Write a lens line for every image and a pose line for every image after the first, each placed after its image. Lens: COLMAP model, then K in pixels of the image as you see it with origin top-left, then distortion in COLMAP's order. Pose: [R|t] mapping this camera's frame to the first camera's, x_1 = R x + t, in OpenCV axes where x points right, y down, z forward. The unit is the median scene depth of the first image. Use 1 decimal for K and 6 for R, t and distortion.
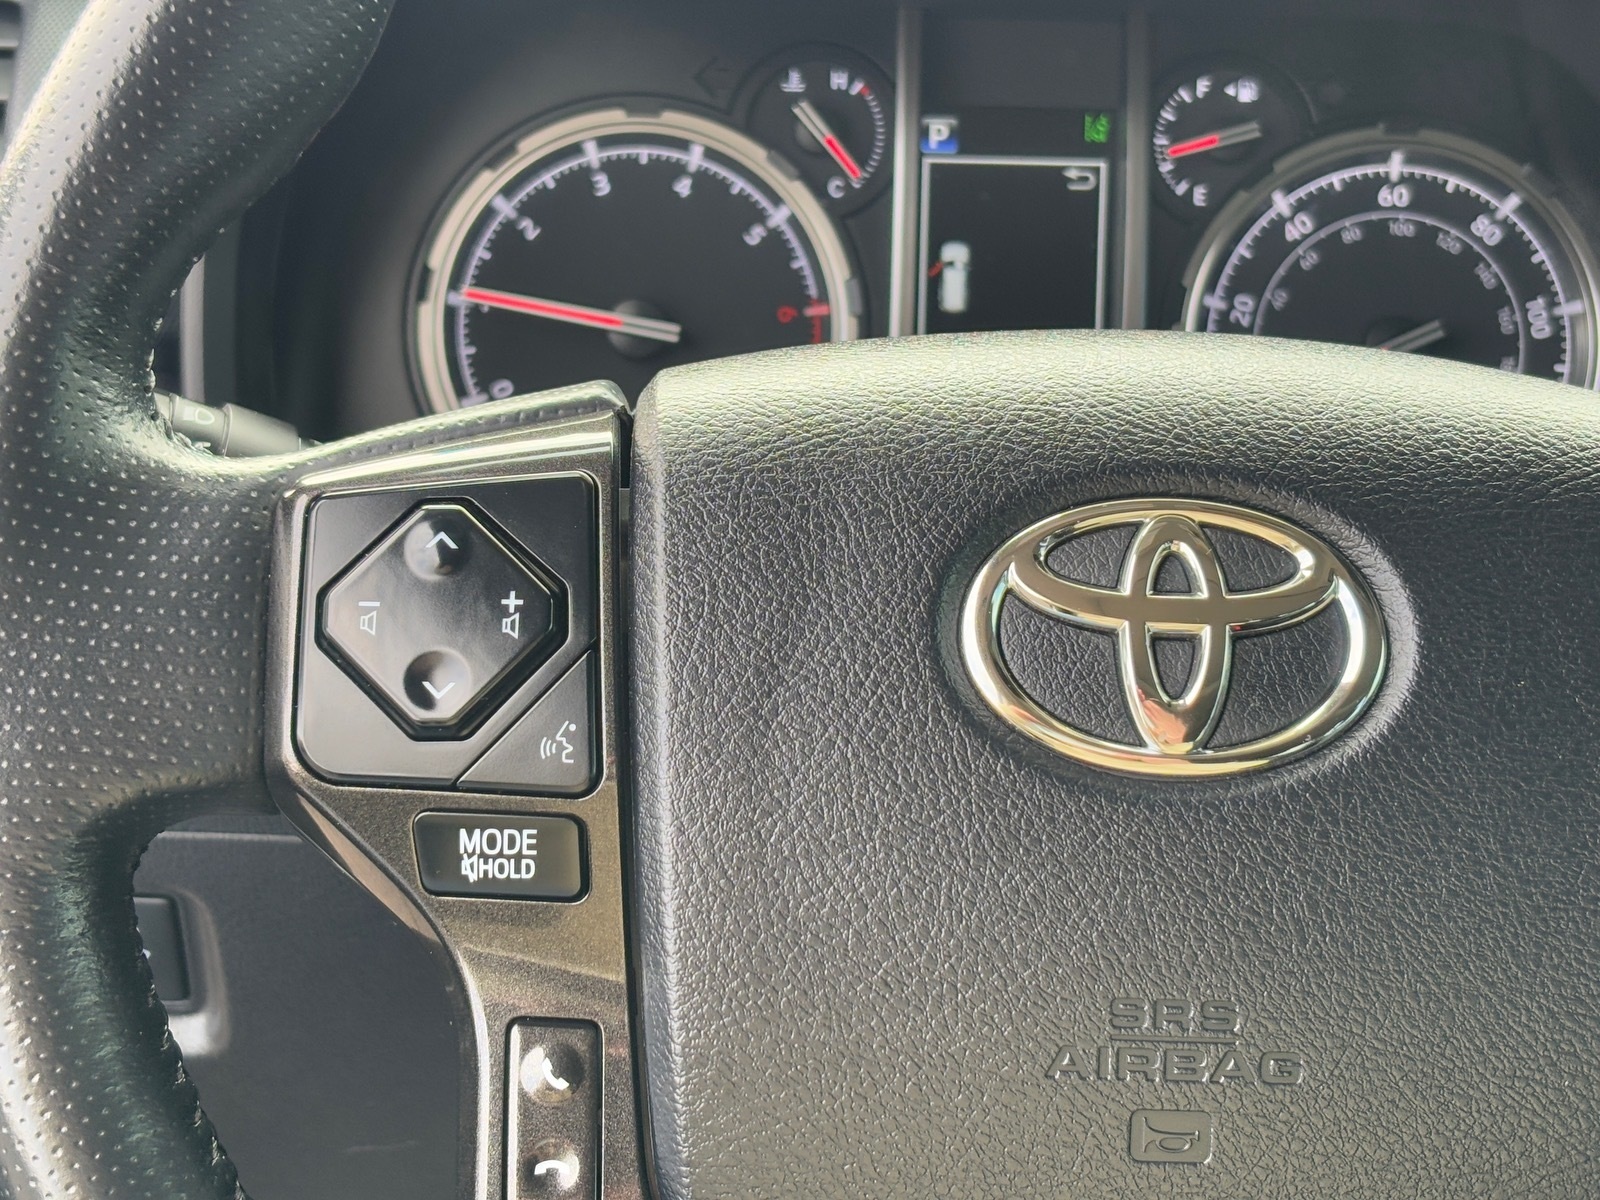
lens RADIAL K [[2699.0, 0, 748.3], [0, 2699.0, 605.0], [0, 0, 1]] dist [0.246514, -1.296678]
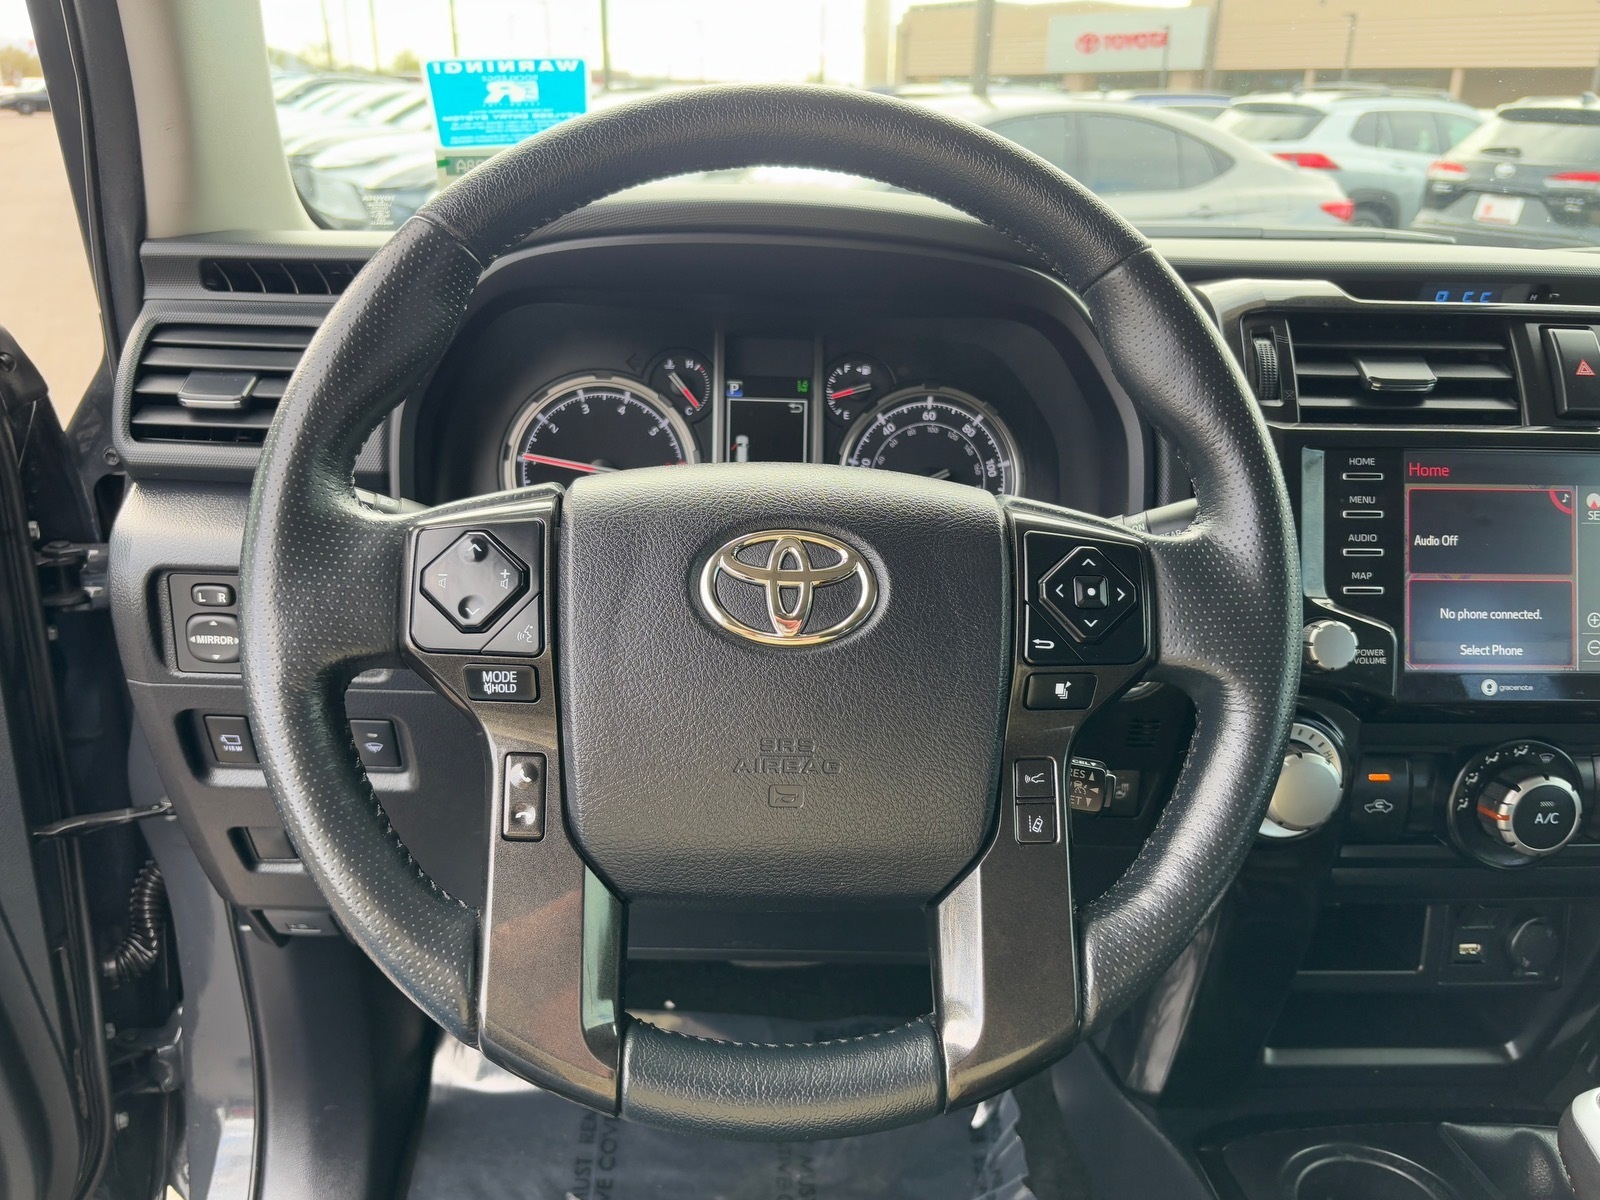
lens RADIAL K [[1236.6, 0, 789.6], [0, 1236.6, 613.5], [0, 0, 1]] dist [0.037391, -0.065748]
pose [[0.998502, -0.006968, 0.054269, 0.095857], [0.007367, 0.999947, -0.007138, 0.041344], [-0.054216, 0.007527, 0.998501, -0.075364]]
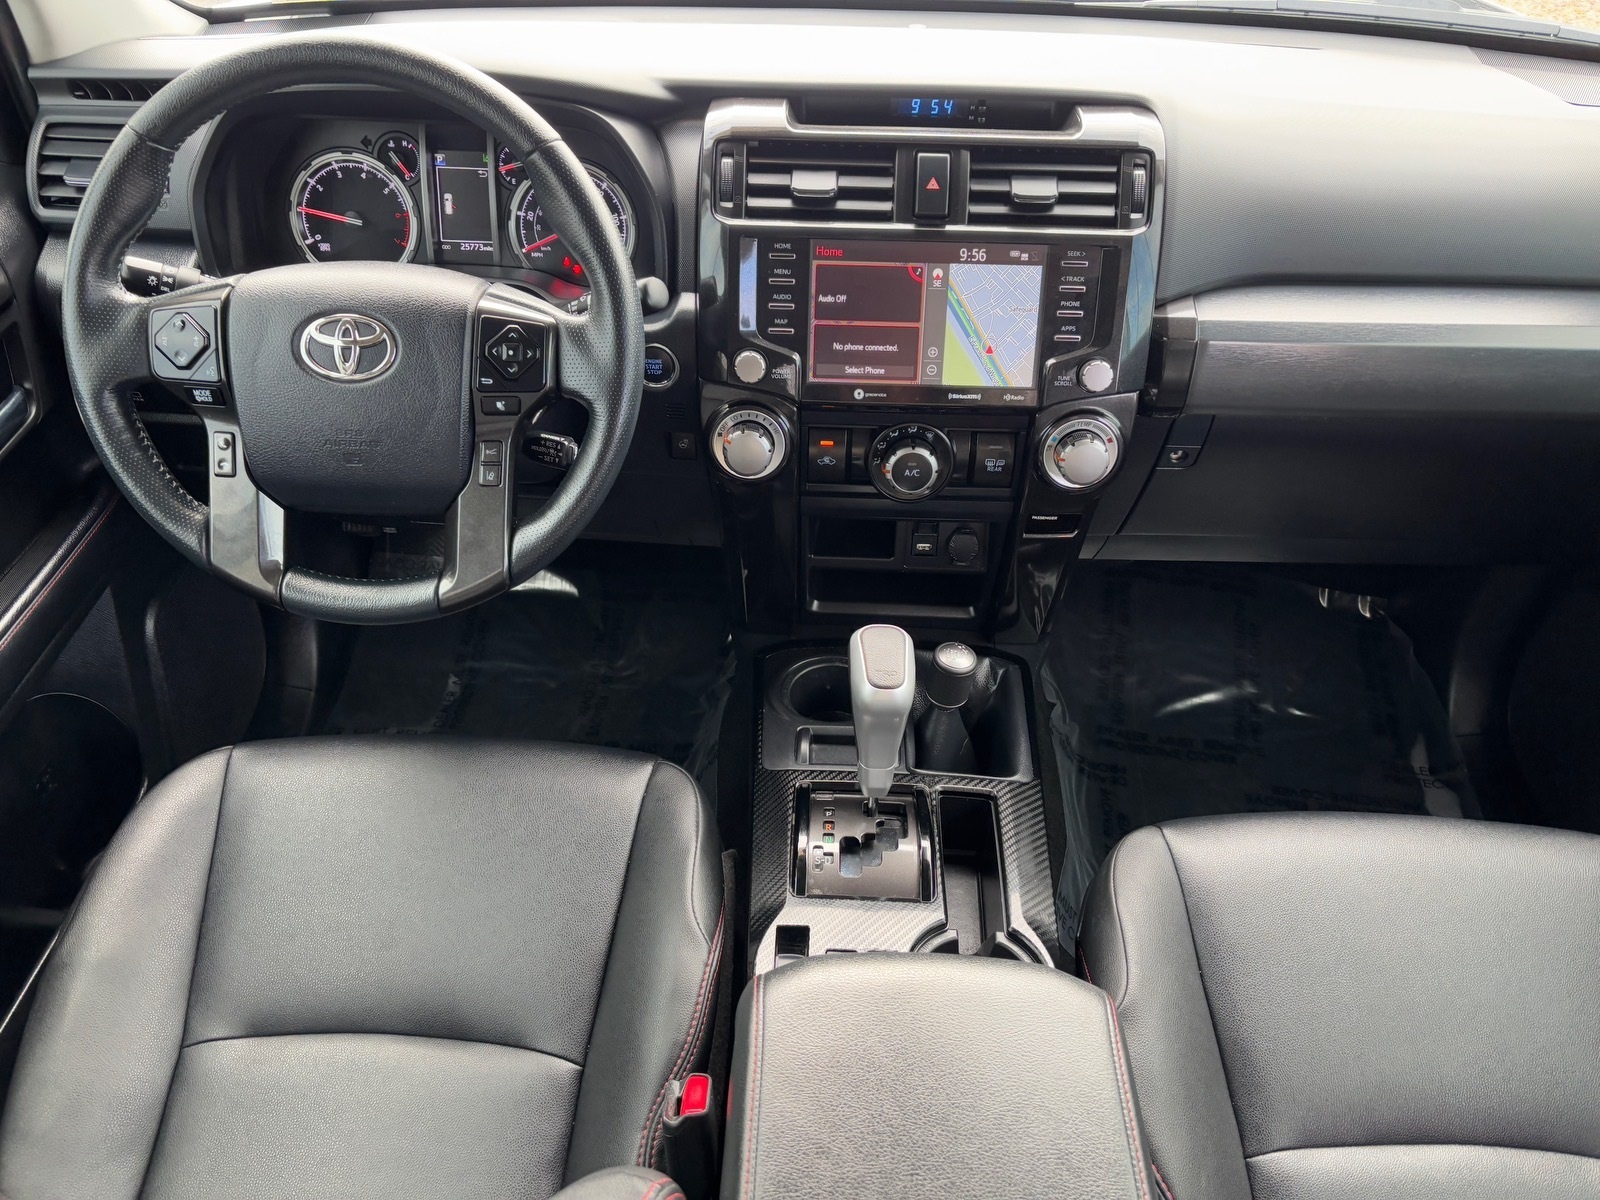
lens RADIAL K [[1194.8, 0, 810.2], [0, 1194.8, 617.1], [0, 0, 1]] dist [0.042840, -0.059781]
pose [[0.999450, 0.019253, -0.026985, 0.945361], [-0.009172, 0.942878, 0.333011, -0.226208], [0.031855, -0.332581, 0.942537, -0.938059]]
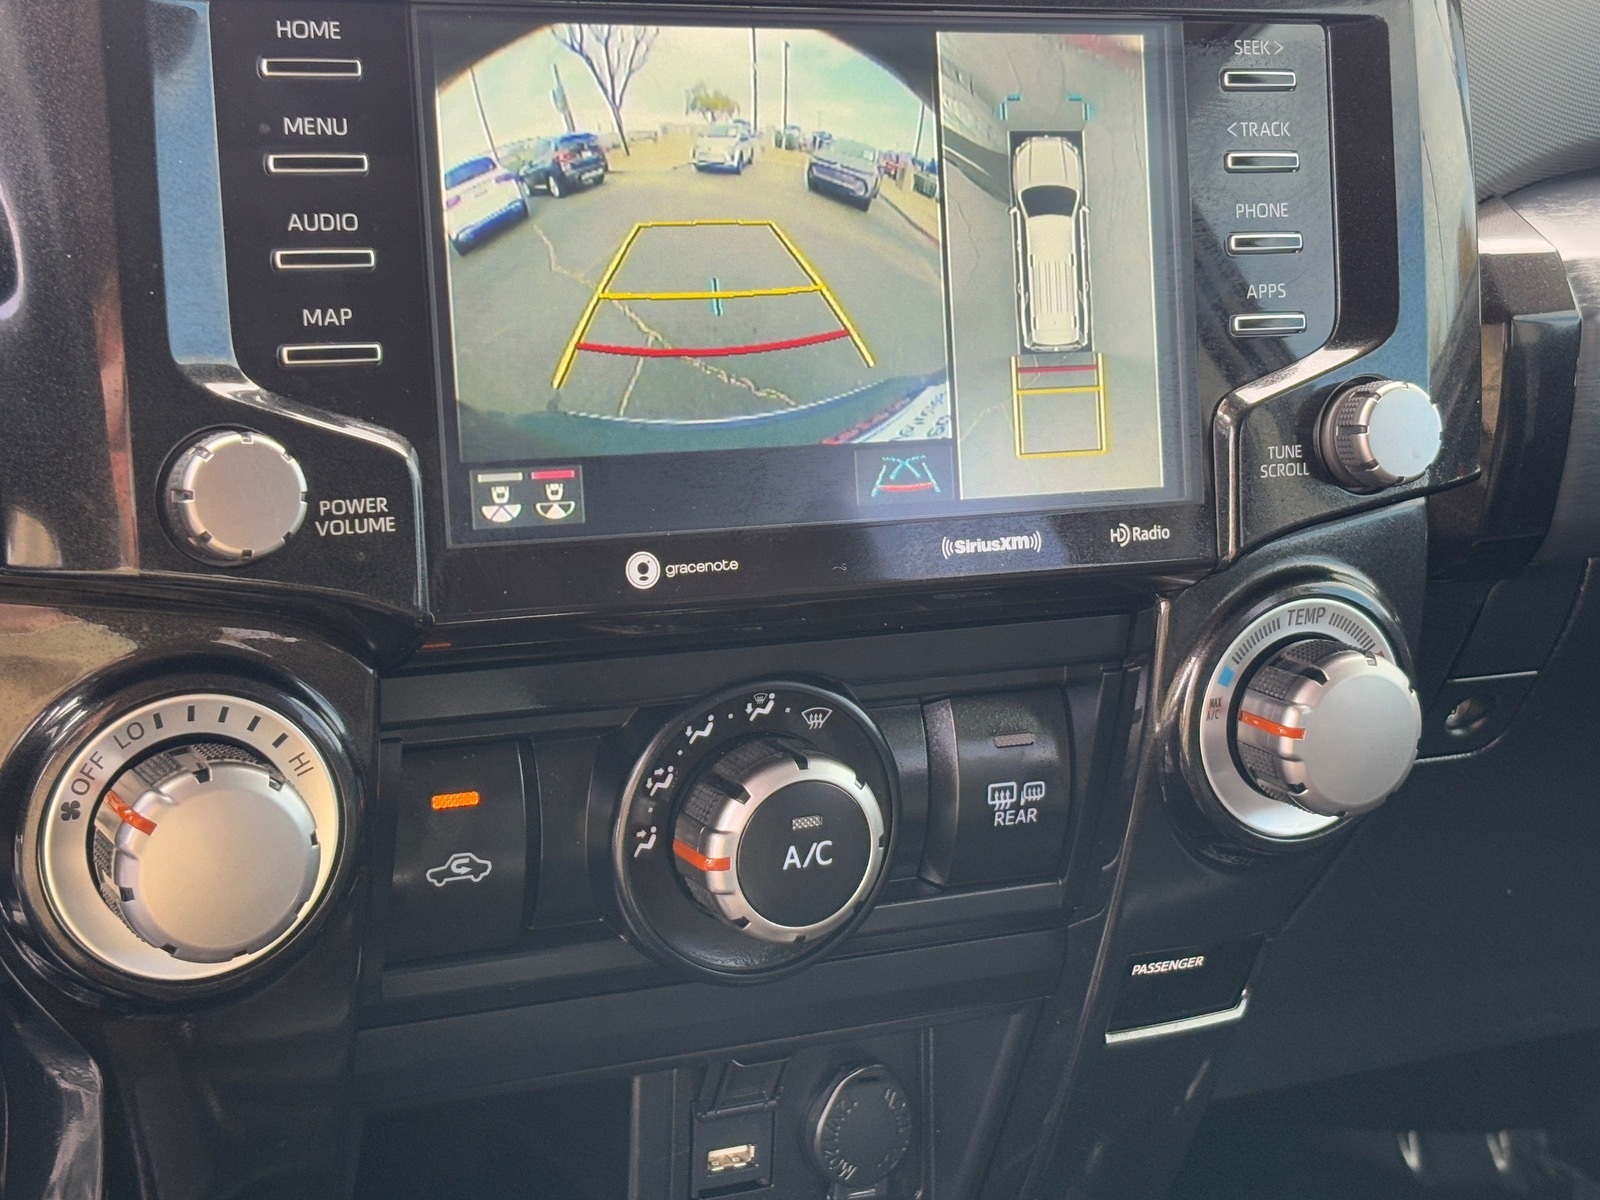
lens RADIAL K [[2786.5, 0, 818.9], [0, 2786.5, 596.6], [0, 0, 1]] dist [0.264331, -1.225815]
pose [[0.893400, -0.084363, 0.441269, 0.443936], [0.064190, 0.996104, 0.060477, 0.057276], [-0.444652, -0.025705, 0.895335, 0.040272]]
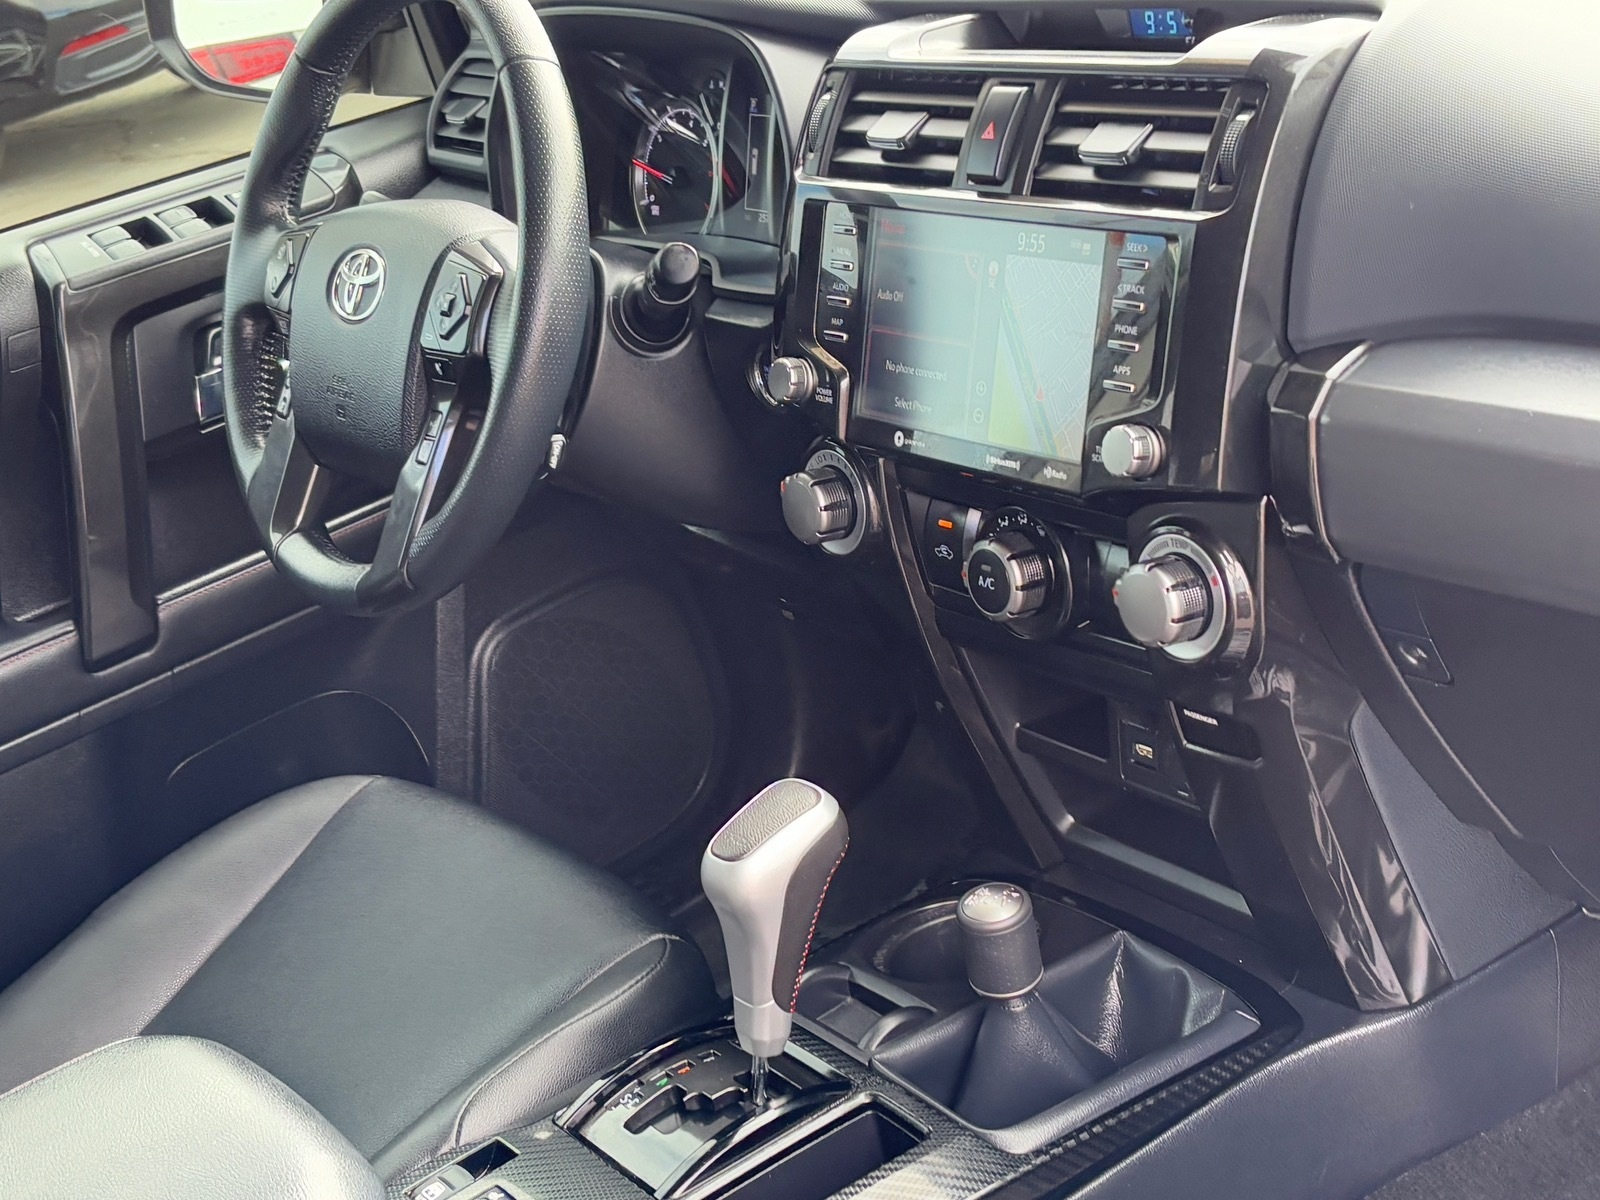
lens RADIAL K [[2388.3, 0, 800.3], [0, 2388.3, 602.6], [0, 0, 1]] dist [0.174946, -0.015795]
pose [[0.577786, 0.179643, -0.796174, 3.243018], [-0.061096, 0.982260, 0.177292, -0.190520], [0.813899, -0.053794, 0.578511, -0.489472]]
